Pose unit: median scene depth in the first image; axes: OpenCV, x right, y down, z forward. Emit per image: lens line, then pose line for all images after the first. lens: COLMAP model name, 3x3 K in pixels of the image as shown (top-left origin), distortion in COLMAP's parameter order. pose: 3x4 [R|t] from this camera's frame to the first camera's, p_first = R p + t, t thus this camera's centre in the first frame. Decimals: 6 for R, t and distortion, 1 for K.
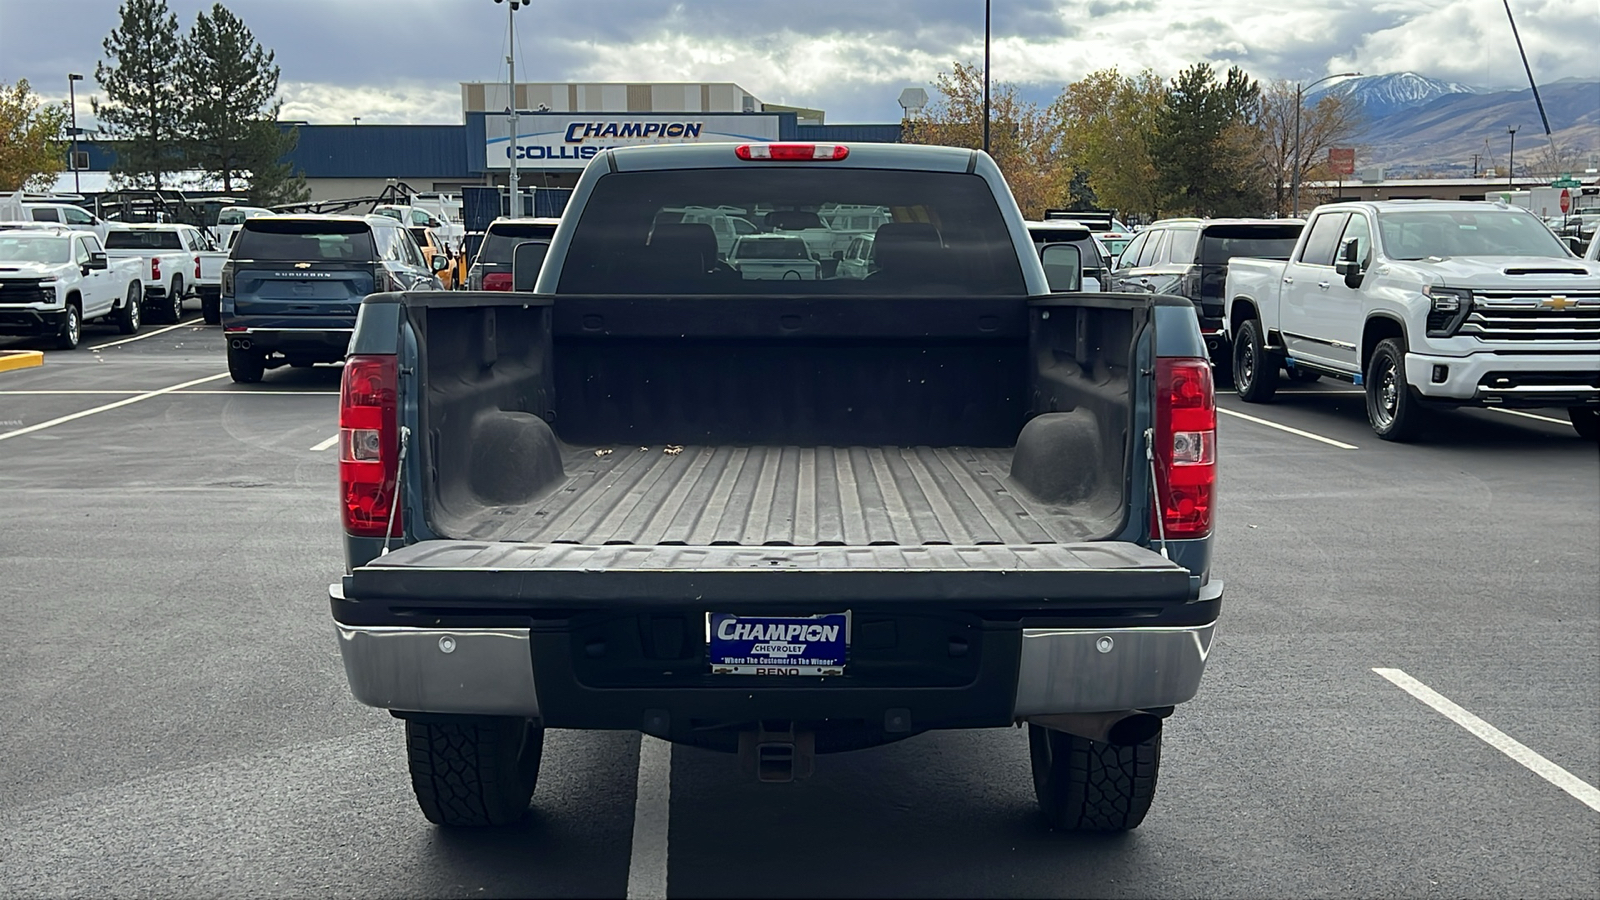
lens RADIAL K [[1956.8, 0, 800.0], [0, 1956.8, 450.0], [0, 0, 1]] dist [0.160893, -0.415125]
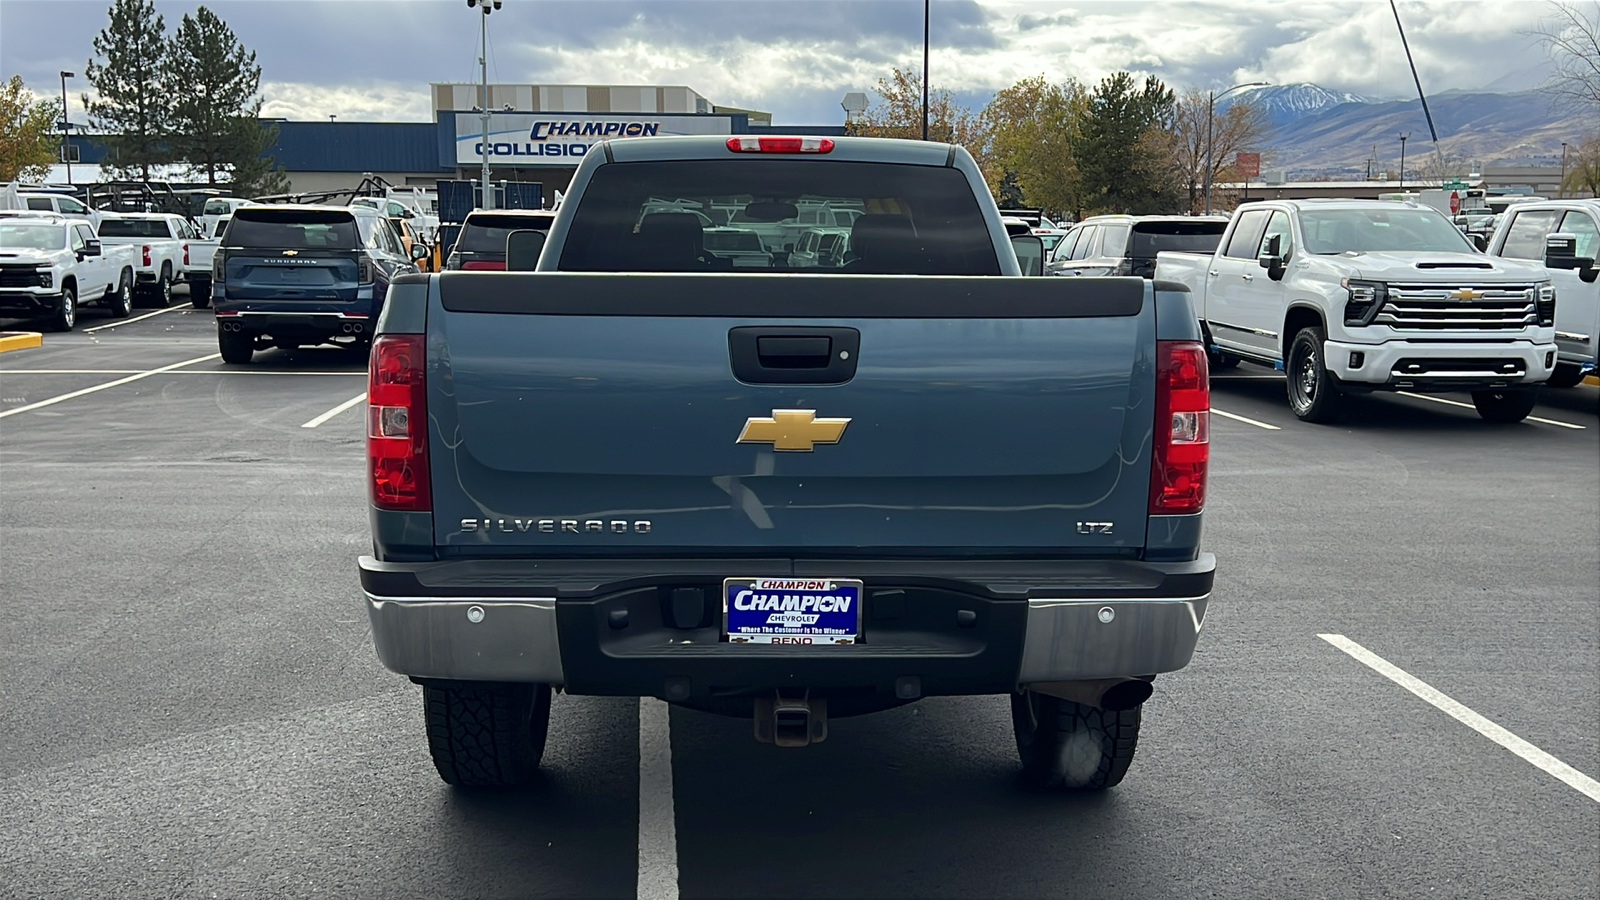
lens RADIAL K [[1815.4, 0, 800.0], [0, 1815.4, 450.0], [0, 0, 1]] dist [0.133551, -0.305187]
pose [[0.999508, 0.003178, 0.031192, -0.005599], [-0.003534, 0.999929, 0.011360, 0.000115], [-0.031154, -0.011465, 0.999449, 0.005141]]
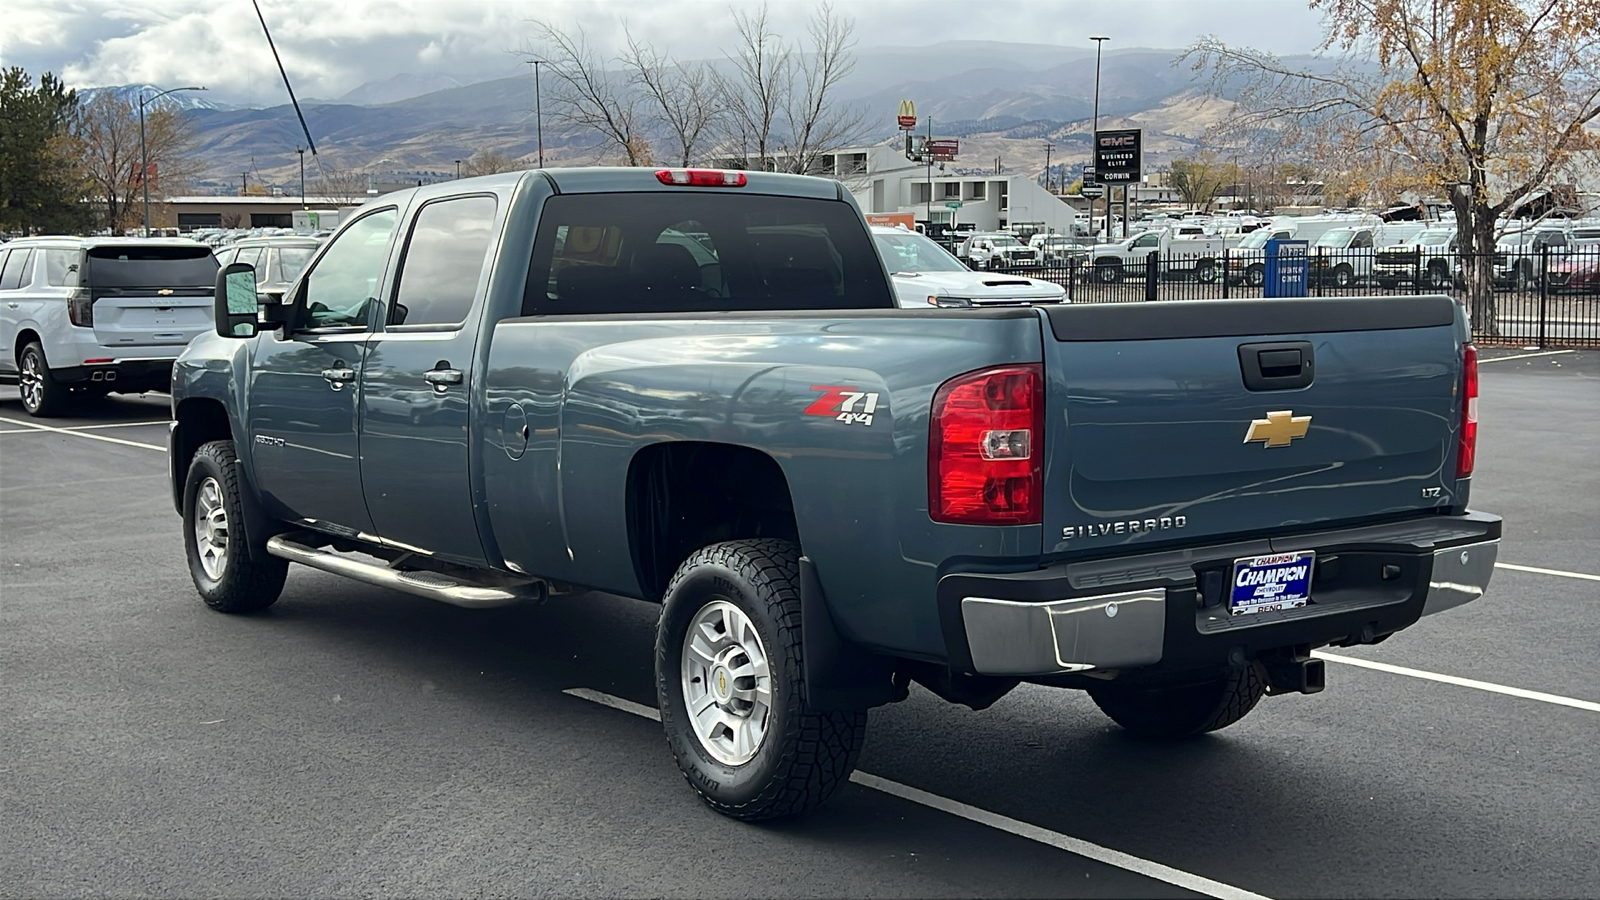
lens RADIAL K [[2048.9, 0, 800.0], [0, 2048.9, 450.0], [0, 0, 1]] dist [0.128411, -0.026386]
pose [[0.806162, -0.063629, 0.588264, -0.149703], [0.071643, 0.997383, 0.009700, -0.002887], [-0.587342, 0.034325, 0.808611, 0.018409]]
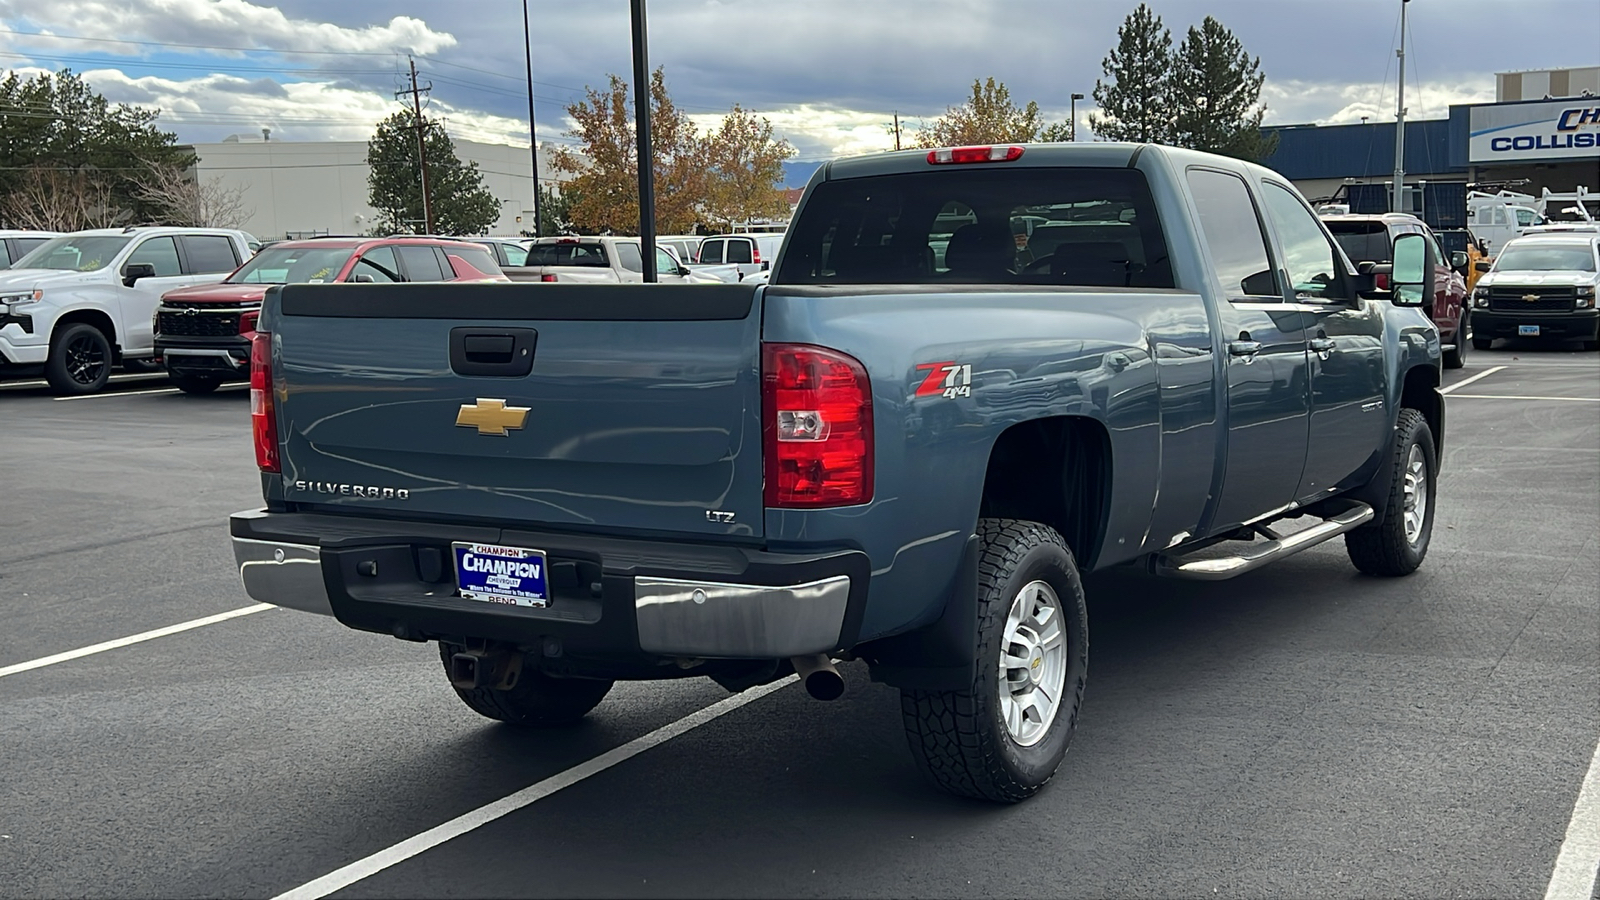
lens RADIAL K [[1956.8, 0, 800.0], [0, 1956.8, 450.0], [0, 0, 1]] dist [0.160893, -0.415125]
pose [[0.849901, 0.038515, -0.525533, 0.114976], [-0.039111, 0.999185, 0.009978, 0.000338], [0.525489, 0.012074, 0.850715, 0.010787]]
